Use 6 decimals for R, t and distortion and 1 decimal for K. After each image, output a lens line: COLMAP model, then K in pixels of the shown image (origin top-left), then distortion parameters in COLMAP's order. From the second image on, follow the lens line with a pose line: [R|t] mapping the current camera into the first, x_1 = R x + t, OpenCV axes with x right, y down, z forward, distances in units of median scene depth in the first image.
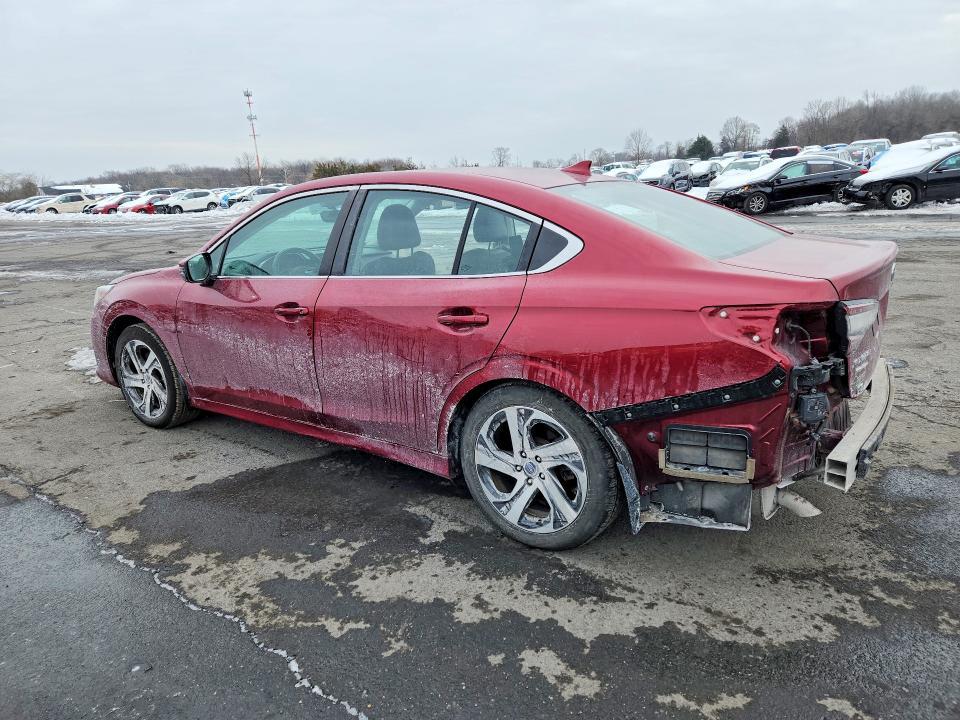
lens RADIAL K [[663.5, 0, 479.2], [0, 663.5, 356.5], [0, 0, 1]] dist [0.070442, -0.061677]
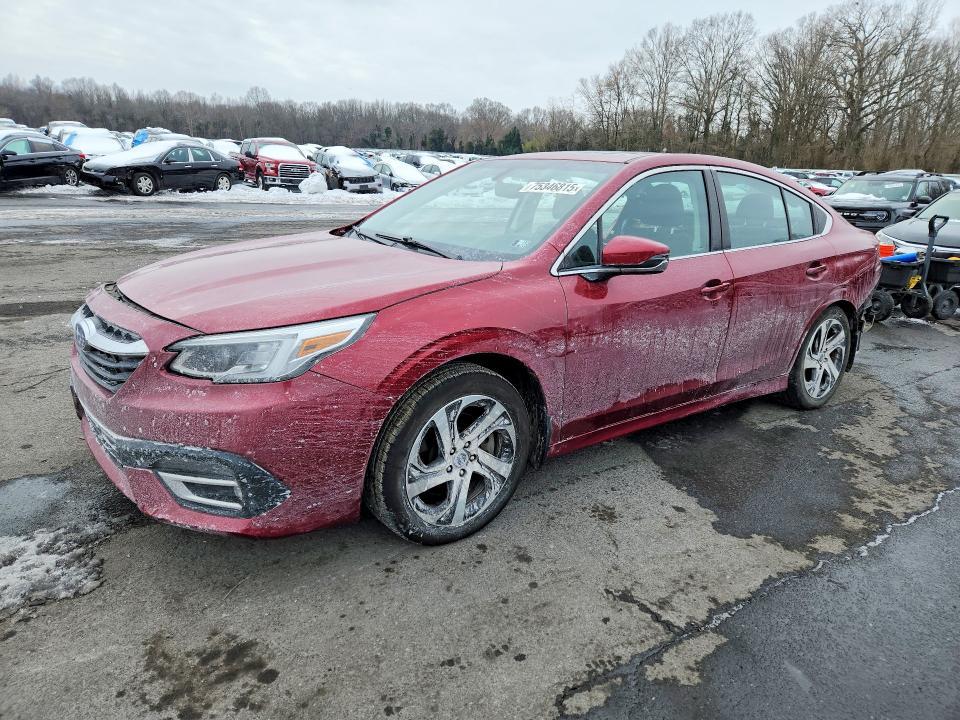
lens RADIAL K [[663.5, 0, 479.2], [0, 663.5, 356.5], [0, 0, 1]] dist [0.070442, -0.061677]
pose [[0.259581, -0.195413, 0.945744, -1.261057], [0.178177, 0.972192, 0.151973, -0.173015], [-0.949142, 0.129061, 0.287181, 0.999099]]
